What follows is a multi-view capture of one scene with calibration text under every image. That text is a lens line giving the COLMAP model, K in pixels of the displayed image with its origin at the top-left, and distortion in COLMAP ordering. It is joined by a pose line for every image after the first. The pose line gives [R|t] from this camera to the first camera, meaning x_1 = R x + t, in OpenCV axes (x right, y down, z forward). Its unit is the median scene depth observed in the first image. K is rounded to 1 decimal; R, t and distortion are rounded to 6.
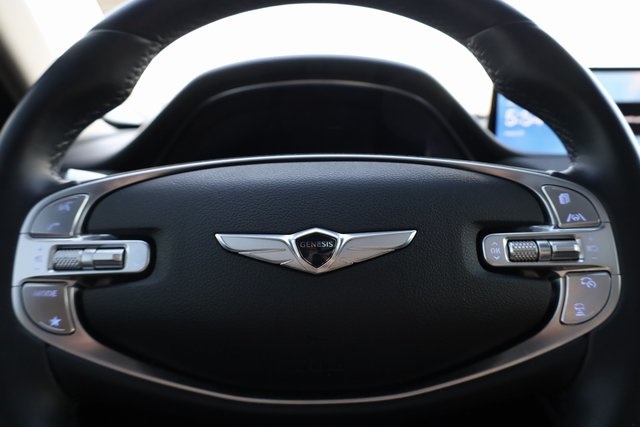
lens RADIAL K [[435.8, 0, 320.0], [0, 435.8, 213.5], [0, 0, 1]] dist [0.003177, 0.001827]
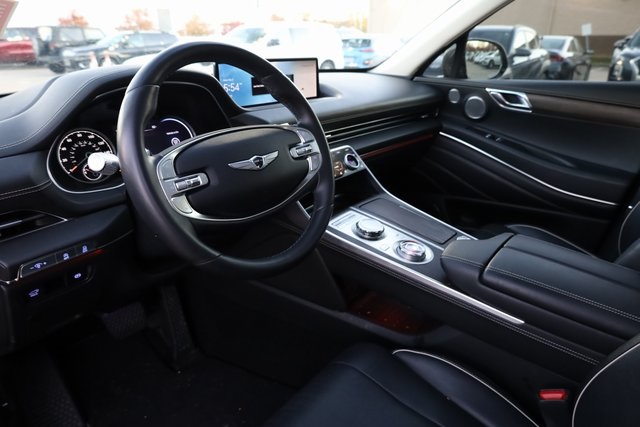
lens RADIAL K [[435.8, 0, 320.0], [0, 435.8, 213.5], [0, 0, 1]] dist [0.003177, 0.001827]
pose [[0.635671, -0.272606, 0.722224, -1.915795], [0.134771, 0.960394, 0.243884, -0.244181], [-0.760104, -0.057695, 0.647235, -1.242870]]
